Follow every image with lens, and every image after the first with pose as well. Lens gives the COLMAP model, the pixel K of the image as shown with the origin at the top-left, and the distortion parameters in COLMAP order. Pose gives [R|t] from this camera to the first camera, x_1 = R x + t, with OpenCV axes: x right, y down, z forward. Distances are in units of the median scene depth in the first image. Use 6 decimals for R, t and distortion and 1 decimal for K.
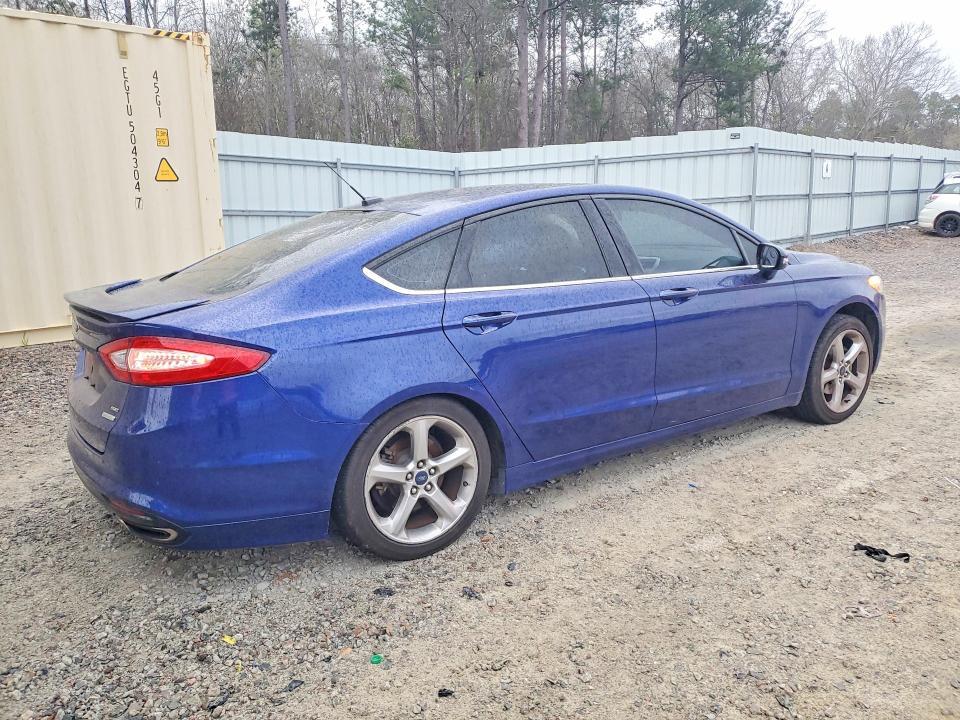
lens RADIAL K [[756.9, 0, 478.0], [0, 756.9, 358.6], [0, 0, 1]] dist [0.018781, 0.001947]
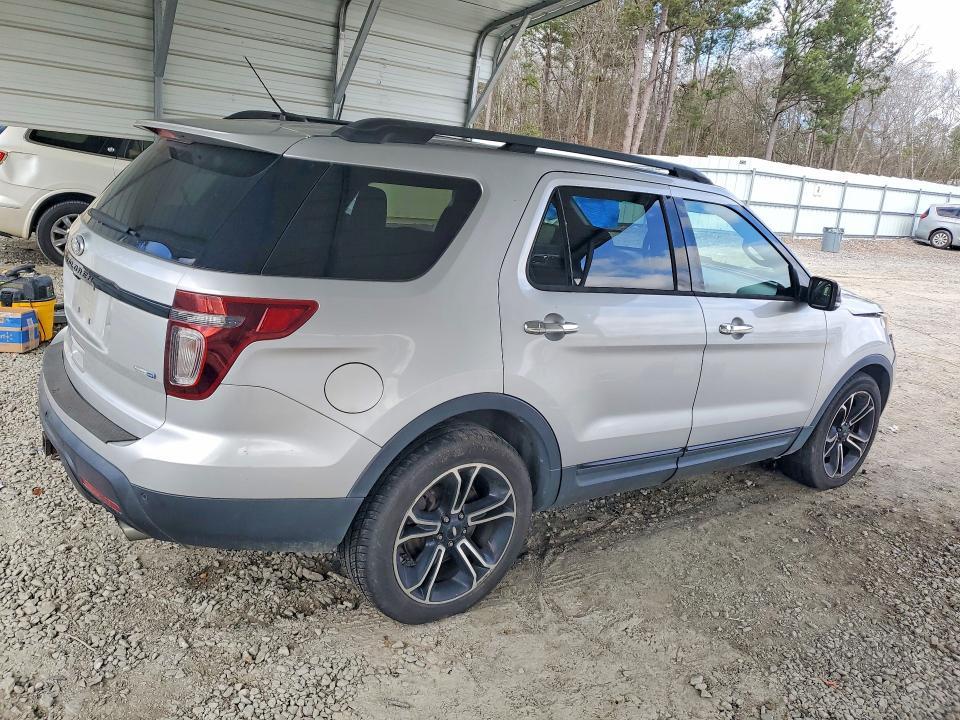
lens RADIAL K [[756.9, 0, 482.8], [0, 756.9, 359.4], [0, 0, 1]] dist [0.018781, 0.001947]
pose [[0.983864, 0.143880, -0.106349, 0.008250], [-0.140241, 0.989269, 0.040979, 0.032995], [0.111104, -0.025403, 0.993484, -0.169756]]
